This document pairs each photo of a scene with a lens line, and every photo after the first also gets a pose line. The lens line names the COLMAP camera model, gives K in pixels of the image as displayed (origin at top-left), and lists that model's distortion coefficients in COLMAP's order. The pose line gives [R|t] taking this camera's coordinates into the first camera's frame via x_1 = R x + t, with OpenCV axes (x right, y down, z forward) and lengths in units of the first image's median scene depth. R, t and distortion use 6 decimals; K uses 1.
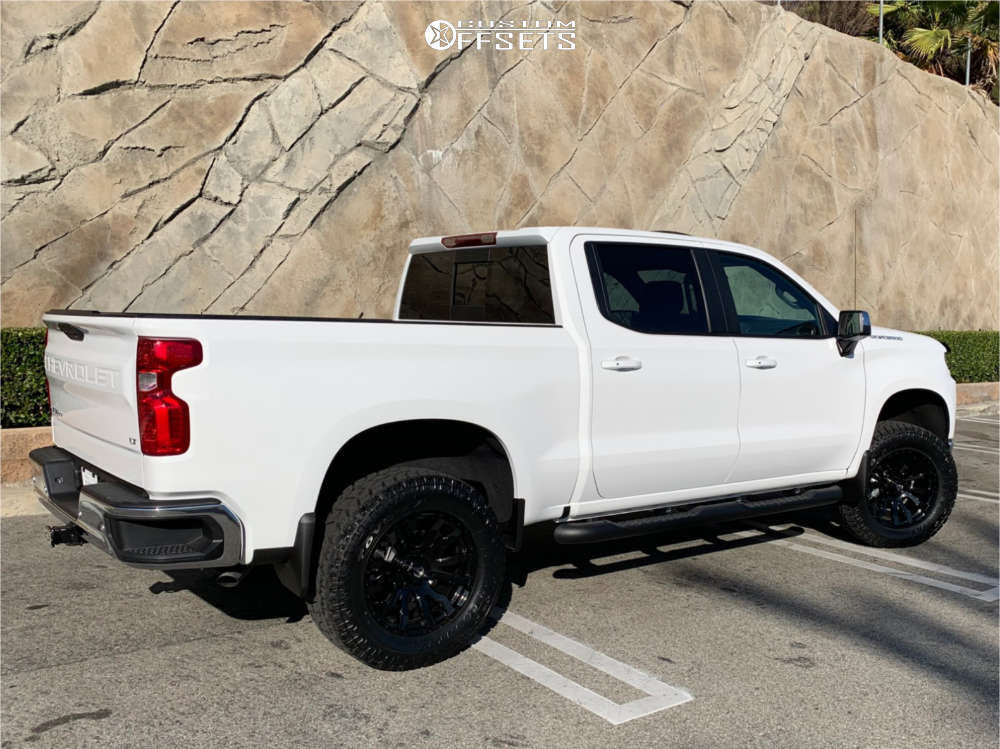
lens RADIAL K [[835.5, 0, 500.0], [0, 835.5, 374.5], [0, 0, 1]] dist [-0.014490, 0.012028]
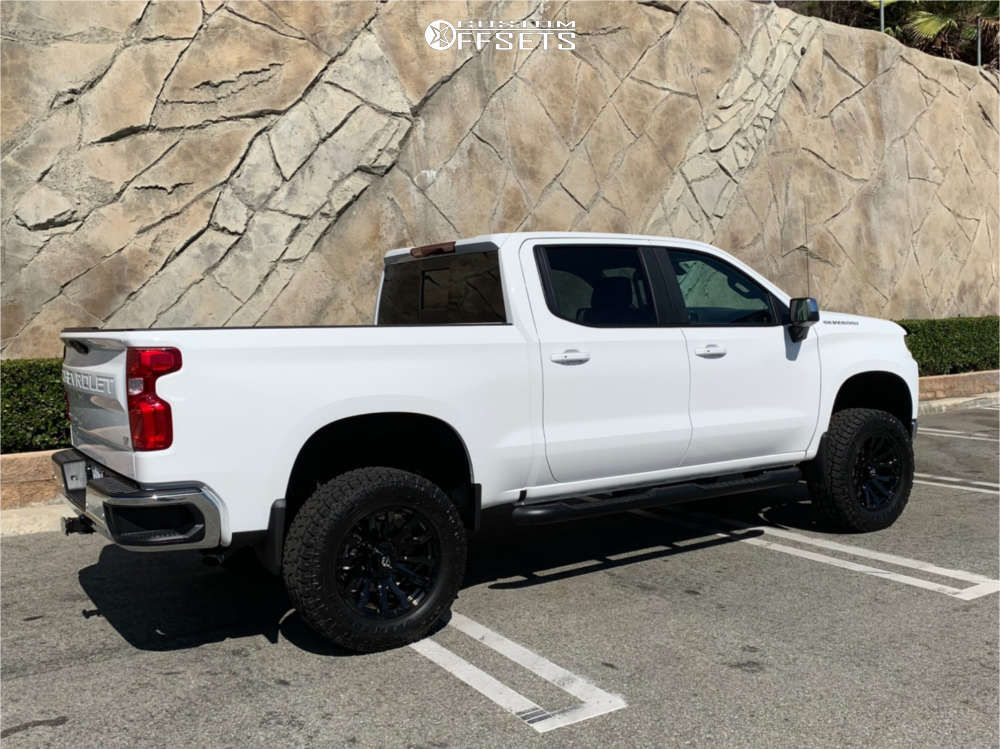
lens RADIAL K [[801.9, 0, 498.9], [0, 801.9, 361.1], [0, 0, 1]] dist [-0.006717, -0.000961]
pose [[0.993221, -0.046598, -0.106490, 0.107695], [0.042589, 0.998307, -0.039617, 0.012133], [0.108156, 0.034813, 0.993524, 0.028548]]
